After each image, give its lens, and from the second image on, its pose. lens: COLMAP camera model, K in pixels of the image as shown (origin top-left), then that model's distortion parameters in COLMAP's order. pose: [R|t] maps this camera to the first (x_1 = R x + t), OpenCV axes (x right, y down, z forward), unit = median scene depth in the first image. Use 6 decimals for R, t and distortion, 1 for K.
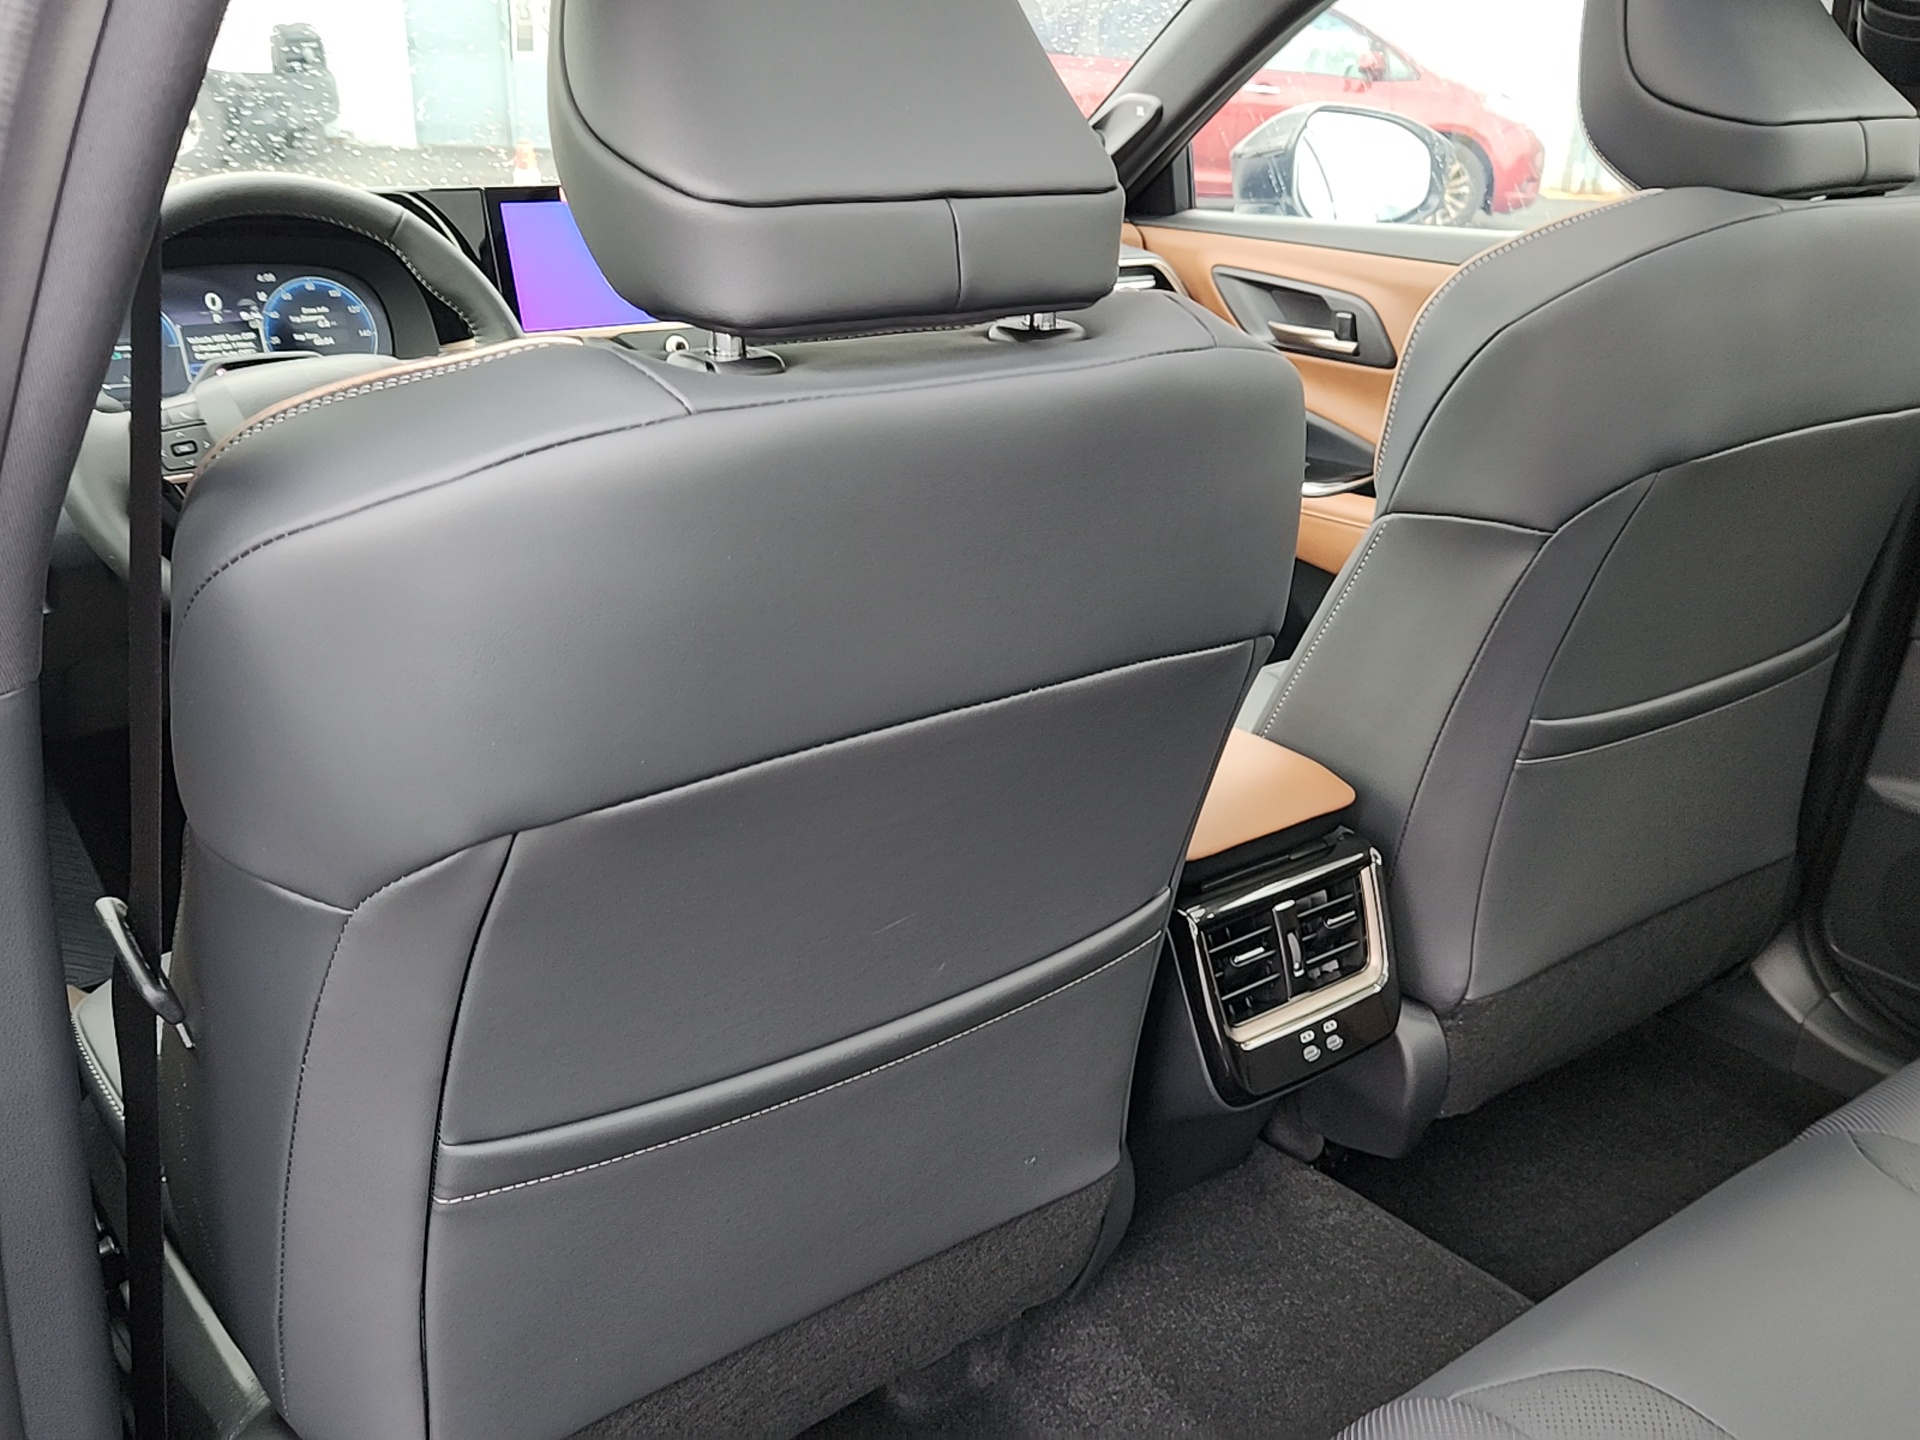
lens RADIAL K [[1665.3, 0, 999.3], [0, 1665.3, 712.6], [0, 0, 1]] dist [0.062625, -0.086033]
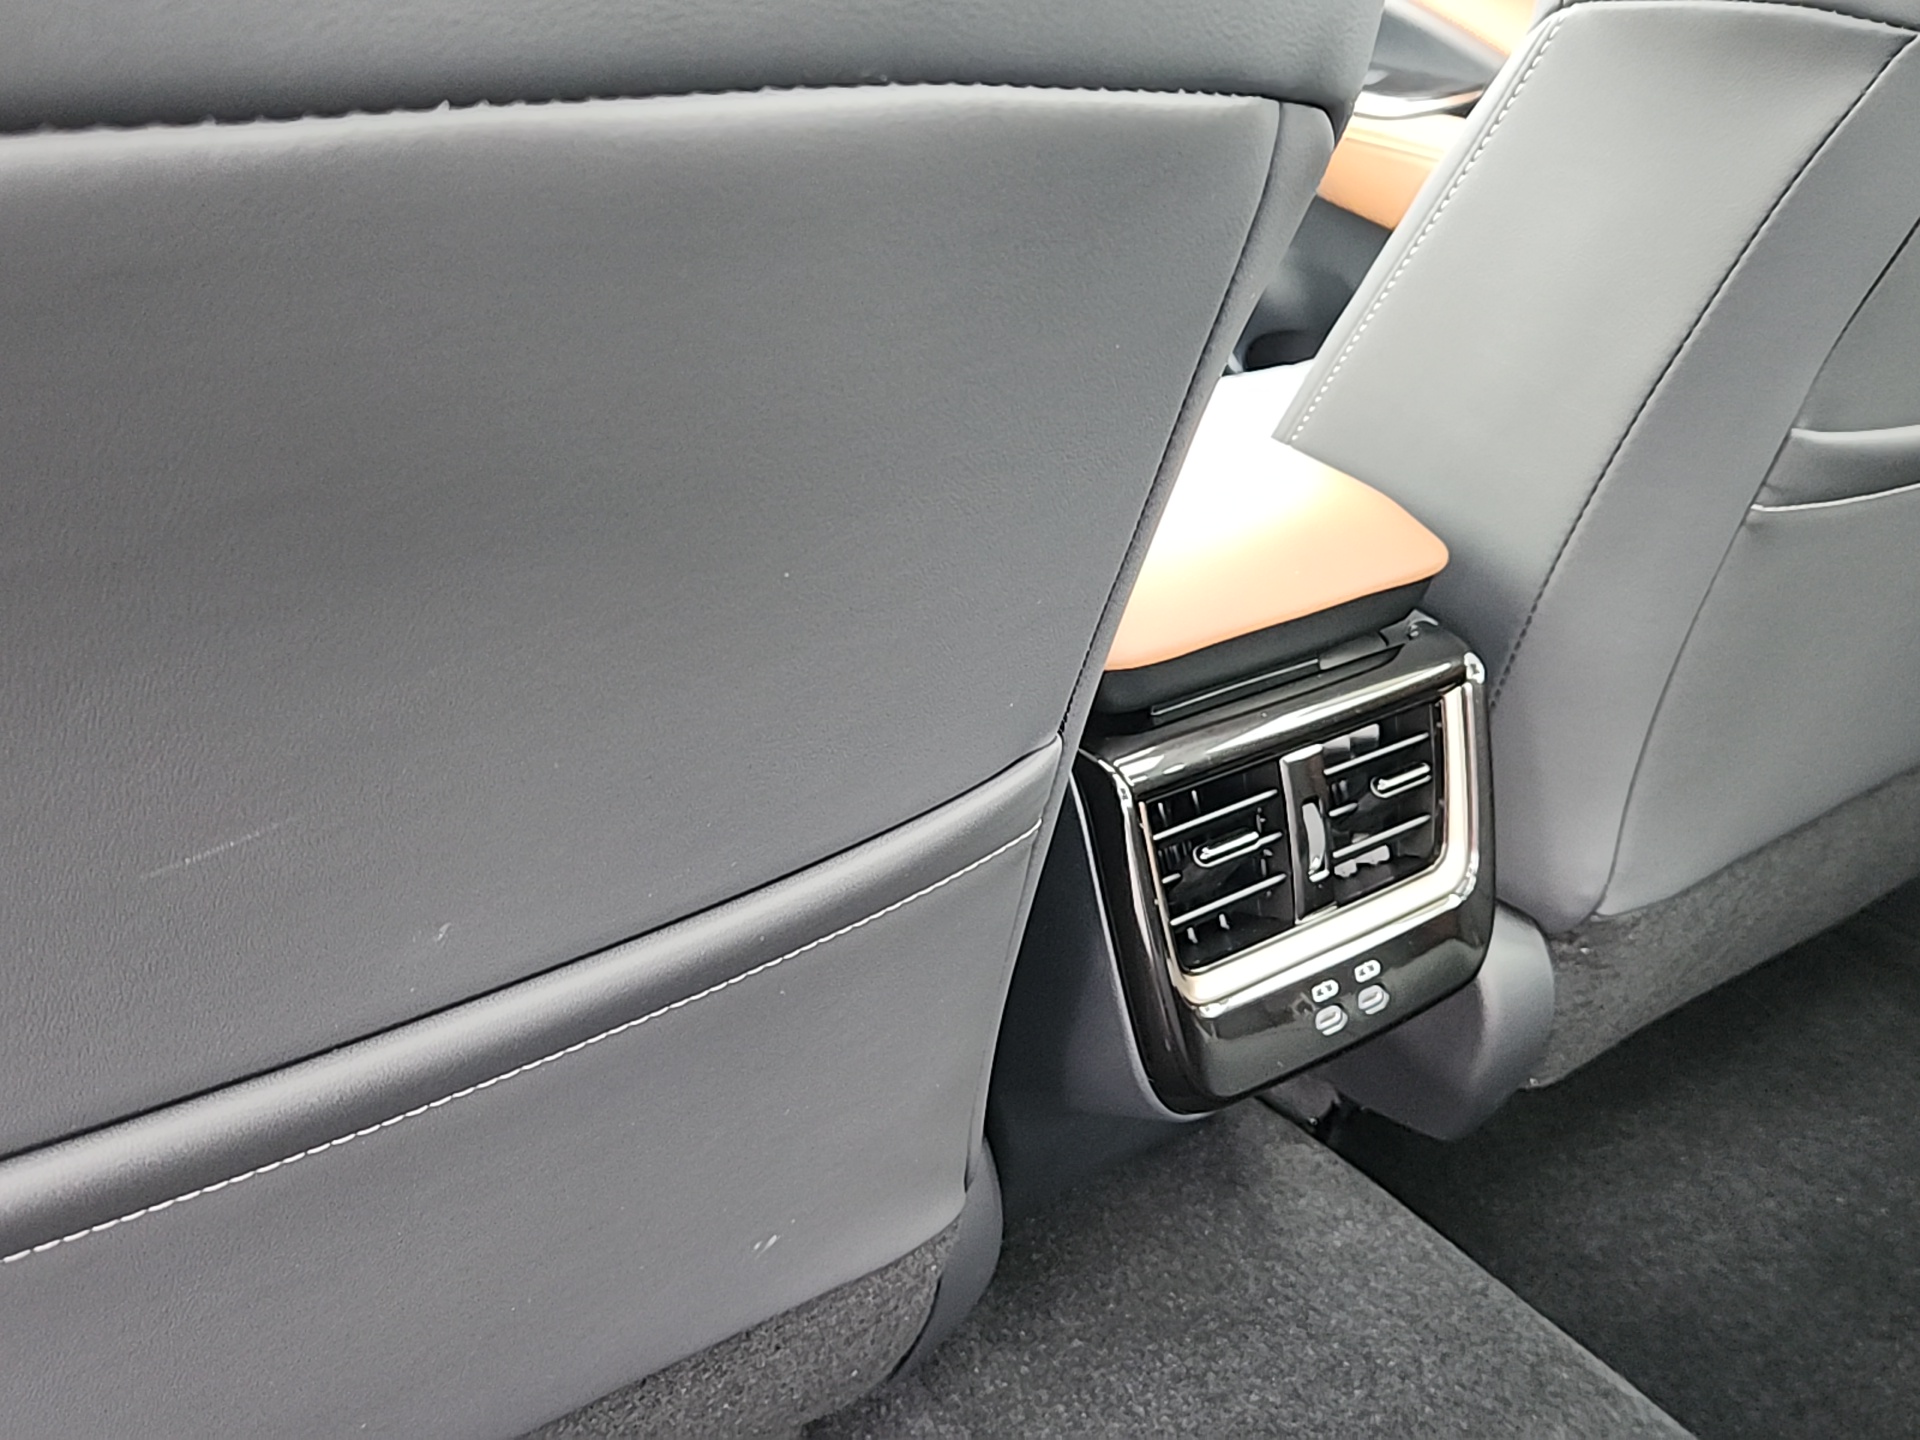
lens RADIAL K [[1665.3, 0, 999.3], [0, 1665.3, 712.6], [0, 0, 1]] dist [0.062625, -0.086033]
pose [[0.998627, 0.051720, -0.008281, 0.074772], [-0.049908, 0.987539, 0.149251, 0.025810], [0.015897, -0.148633, 0.988765, 0.454776]]
